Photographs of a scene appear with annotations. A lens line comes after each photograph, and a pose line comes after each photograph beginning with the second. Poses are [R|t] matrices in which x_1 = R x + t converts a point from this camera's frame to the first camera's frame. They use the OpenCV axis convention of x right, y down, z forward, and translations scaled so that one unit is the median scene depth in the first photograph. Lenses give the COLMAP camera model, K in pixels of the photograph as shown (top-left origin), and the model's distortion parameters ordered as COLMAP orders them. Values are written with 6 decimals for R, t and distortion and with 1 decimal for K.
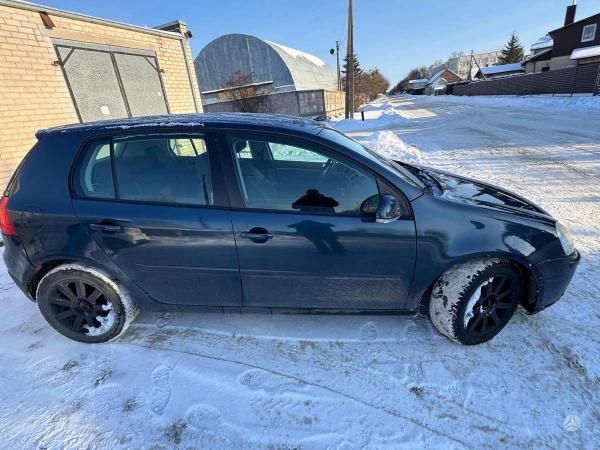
lens RADIAL K [[298.9, 0, 300.0], [0, 298.9, 225.0], [0, 0, 1]] dist [-0.000471, -0.000534]
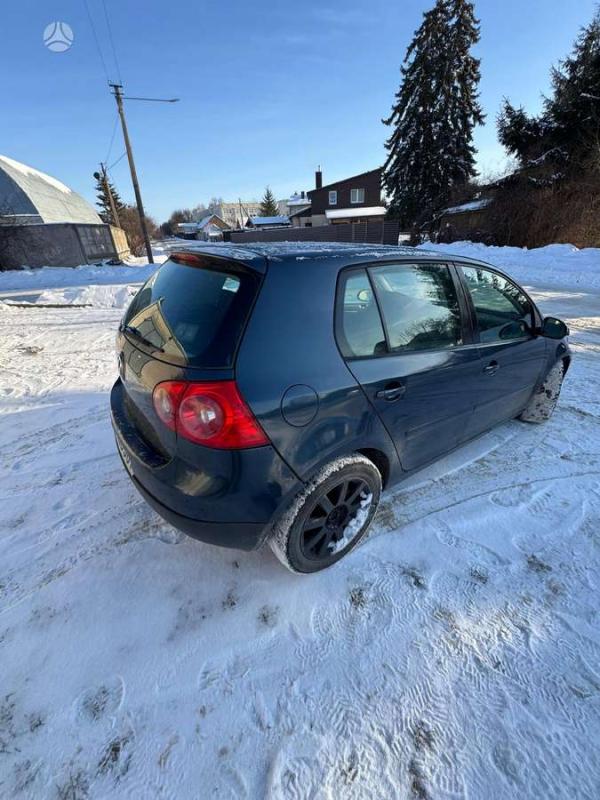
lens RADIAL K [[312.9, 0, 289.7], [0, 312.9, 399.6], [0, 0, 1]] dist [-0.001950, -0.000370]
pose [[0.794561, -0.220901, 0.565575, -1.093117], [0.185052, 0.975259, 0.120940, -0.098335], [-0.578298, 0.008567, 0.815781, 0.429156]]
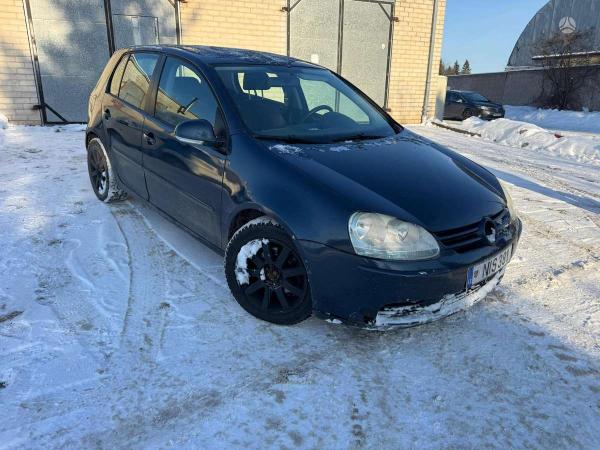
lens RADIAL K [[417.7, 0, 308.4], [0, 417.7, 222.9], [0, 0, 1]] dist [0.048960, -0.037587]
pose [[0.702354, 0.320065, -0.635812, 1.235204], [-0.344802, 0.934400, 0.089486, -0.013097], [0.622745, 0.156379, 0.766639, 0.111096]]
